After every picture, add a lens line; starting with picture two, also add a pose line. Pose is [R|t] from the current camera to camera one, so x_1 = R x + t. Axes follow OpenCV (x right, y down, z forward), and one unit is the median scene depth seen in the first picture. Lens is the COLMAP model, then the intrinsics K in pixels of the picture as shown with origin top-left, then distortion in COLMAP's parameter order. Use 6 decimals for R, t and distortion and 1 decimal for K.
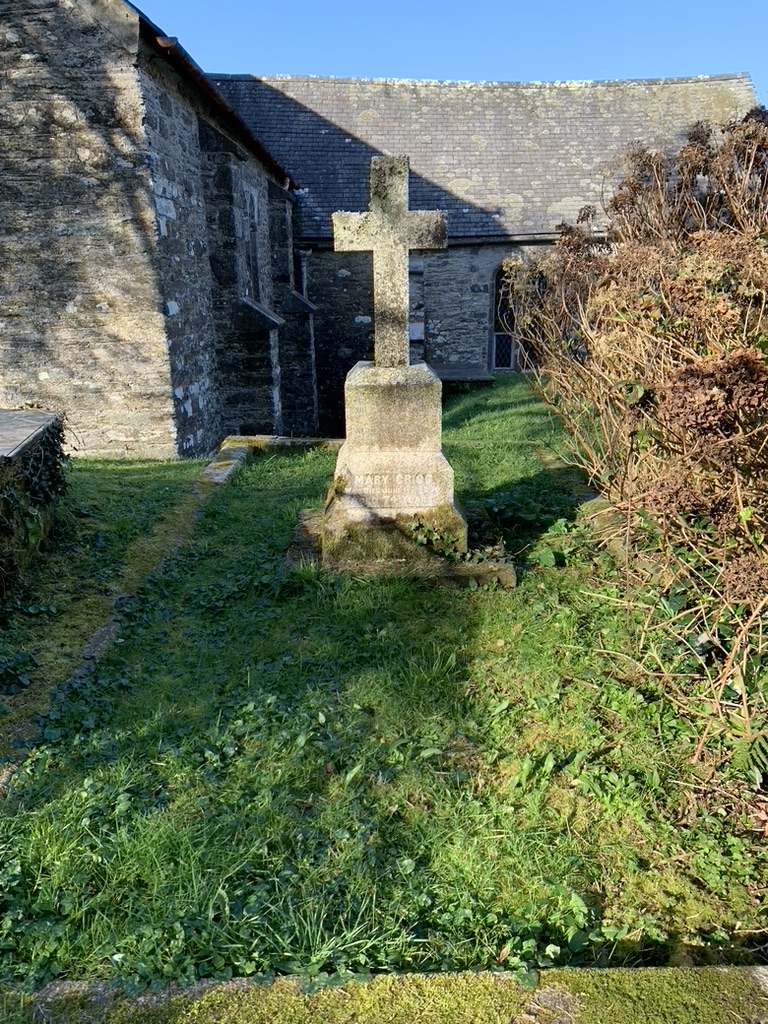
lens RADIAL K [[768.0, 0, 382.1], [0, 768.0, 508.6], [0, 0, 1]] dist [0.073004, -0.108503]
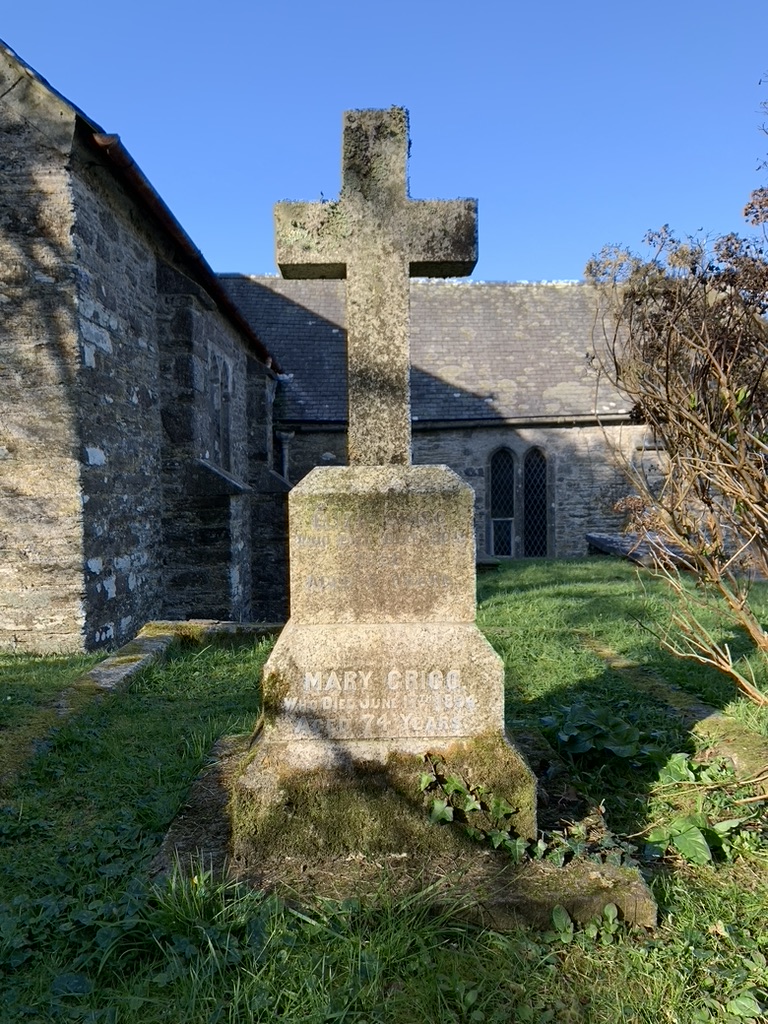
lens RADIAL K [[768.0, 0, 382.1], [0, 768.0, 508.6], [0, 0, 1]] dist [0.073004, -0.108503]
pose [[0.999879, 0.003458, 0.015136, 0.003710], [0.000580, 0.965878, -0.258997, -0.009102], [-0.015515, 0.258975, 0.965759, 0.280213]]
